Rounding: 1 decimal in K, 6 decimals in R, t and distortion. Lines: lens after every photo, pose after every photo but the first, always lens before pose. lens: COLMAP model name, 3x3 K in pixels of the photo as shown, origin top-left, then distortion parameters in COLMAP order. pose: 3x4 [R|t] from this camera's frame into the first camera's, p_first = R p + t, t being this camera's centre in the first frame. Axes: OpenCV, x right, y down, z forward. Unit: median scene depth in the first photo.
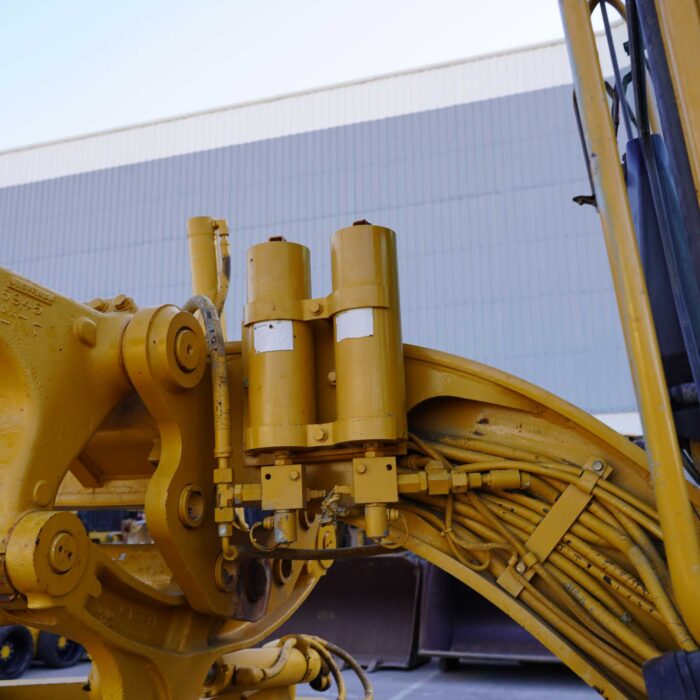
lens RADIAL K [[836.9, 0, 351.0], [0, 836.9, 344.6], [0, 0, 1]] dist [0.004405, 0.000000]
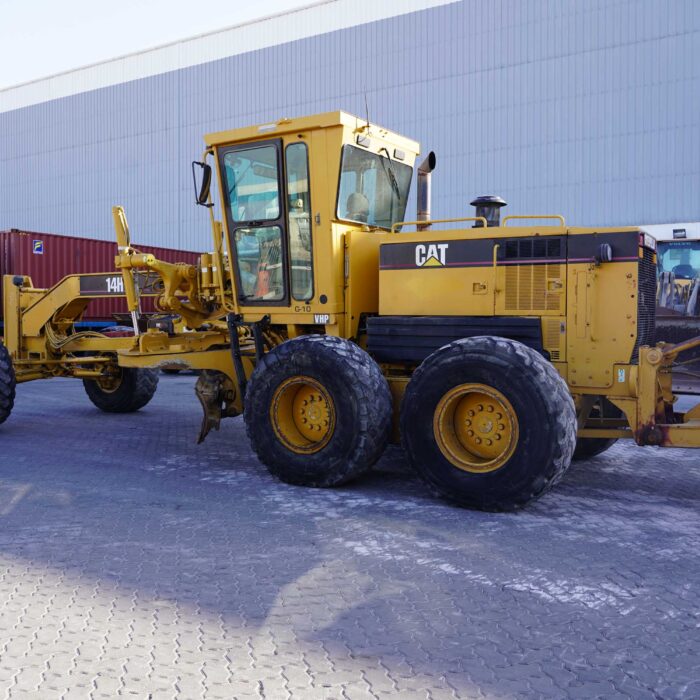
lens RADIAL K [[742.8, 0, 350.6], [0, 742.8, 347.9], [0, 0, 1]] dist [-0.023890, 0.000000]
pose [[0.978070, 0.019383, -0.207372, 2.244803], [0.036258, 0.964611, 0.261173, -0.897984], [0.205095, -0.262964, 0.942754, -4.385267]]
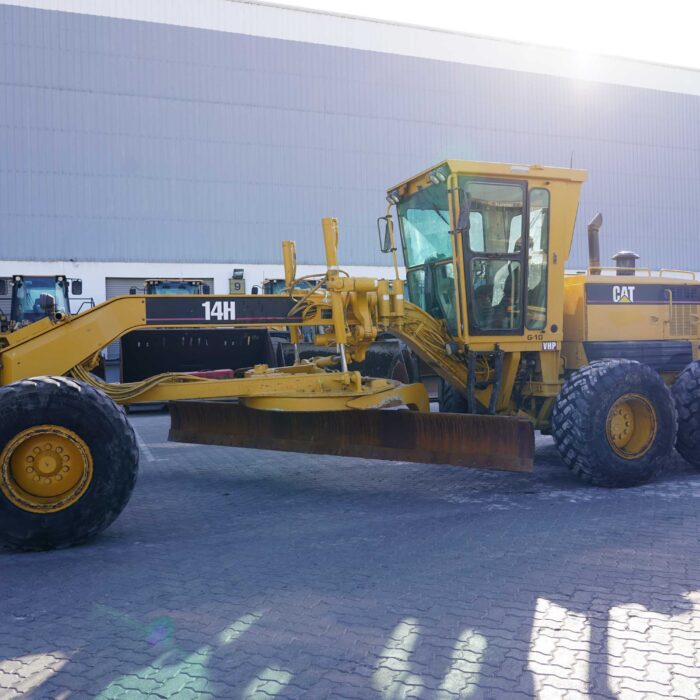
lens RADIAL K [[705.5, 0, 348.5], [0, 705.5, 347.9], [0, 0, 1]] dist [-0.018968, 0.000000]
pose [[0.762447, -0.014715, 0.646883, -3.620930], [-0.131041, 0.975513, 0.176642, -0.520566], [-0.633642, -0.219448, 0.741849, -2.678422]]
